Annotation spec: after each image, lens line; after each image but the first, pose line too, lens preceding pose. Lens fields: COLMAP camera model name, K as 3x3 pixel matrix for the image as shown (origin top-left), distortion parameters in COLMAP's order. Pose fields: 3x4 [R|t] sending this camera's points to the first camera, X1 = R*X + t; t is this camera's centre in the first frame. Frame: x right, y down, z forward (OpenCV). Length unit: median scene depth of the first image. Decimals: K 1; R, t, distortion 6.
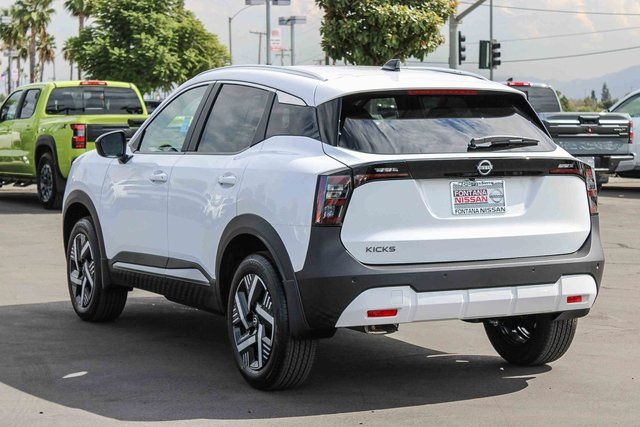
lens RADIAL K [[1505.0, 0, 320.0], [0, 1505.0, 213.5], [0, 0, 1]] dist [-0.013344, -0.032531]
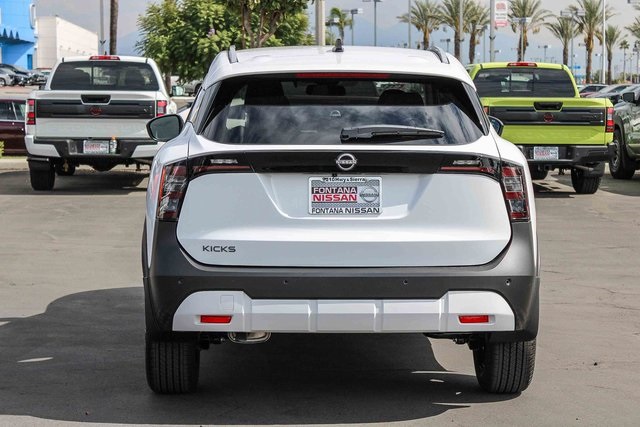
lens RADIAL K [[1505.0, 0, 320.0], [0, 1505.0, 213.5], [0, 0, 1]] dist [-0.013344, -0.032531]
pose [[0.901428, 0.040753, -0.431007, 0.470438], [-0.036620, 0.999169, 0.017886, -0.015457], [0.431378, -0.000340, 0.902171, 0.201092]]
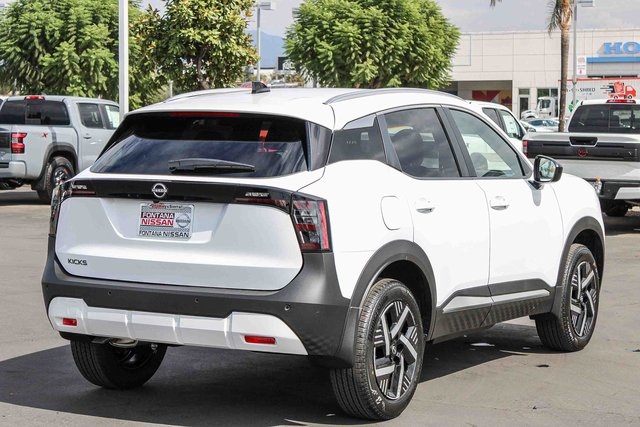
lens RADIAL K [[1505.0, 0, 320.0], [0, 1505.0, 213.5], [0, 0, 1]] dist [-0.013344, -0.032531]
pose [[0.558647, 0.058065, -0.827370, 0.977358], [-0.075511, 0.996964, 0.018982, -0.041725], [0.825961, 0.051871, 0.561336, 0.528603]]
